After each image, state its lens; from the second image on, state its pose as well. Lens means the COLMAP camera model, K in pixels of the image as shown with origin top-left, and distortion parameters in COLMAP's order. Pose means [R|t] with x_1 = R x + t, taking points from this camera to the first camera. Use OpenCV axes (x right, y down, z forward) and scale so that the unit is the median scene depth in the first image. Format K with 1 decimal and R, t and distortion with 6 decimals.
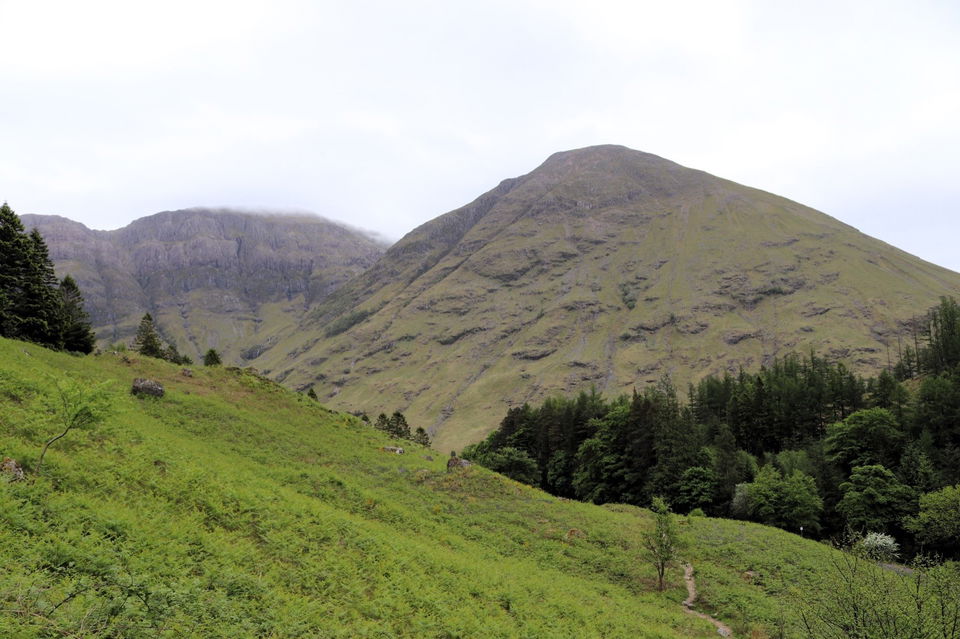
lens RADIAL K [[693.0, 0, 479.8], [0, 693.0, 320.8], [0, 0, 1]] dist [-0.004220, -0.000341]
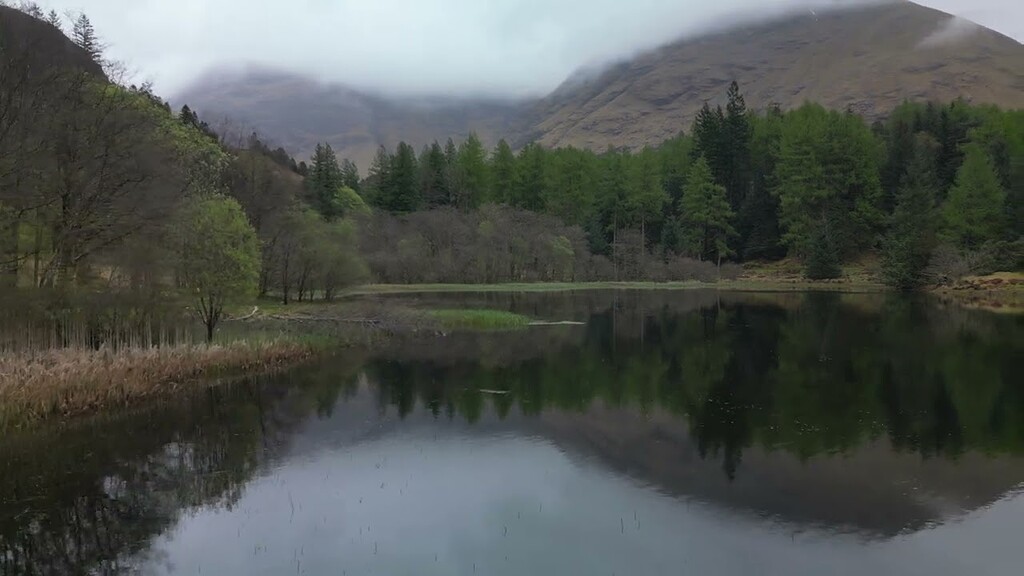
lens RADIAL K [[815.5, 0, 511.8], [0, 815.5, 288.0], [0, 0, 1]] dist [0.010919, 0.002116]
pose [[0.959502, 0.064931, -0.274116, 0.191582], [-0.012372, 0.981848, 0.189268, -0.012182], [0.281430, -0.178212, 0.942888, -0.398416]]
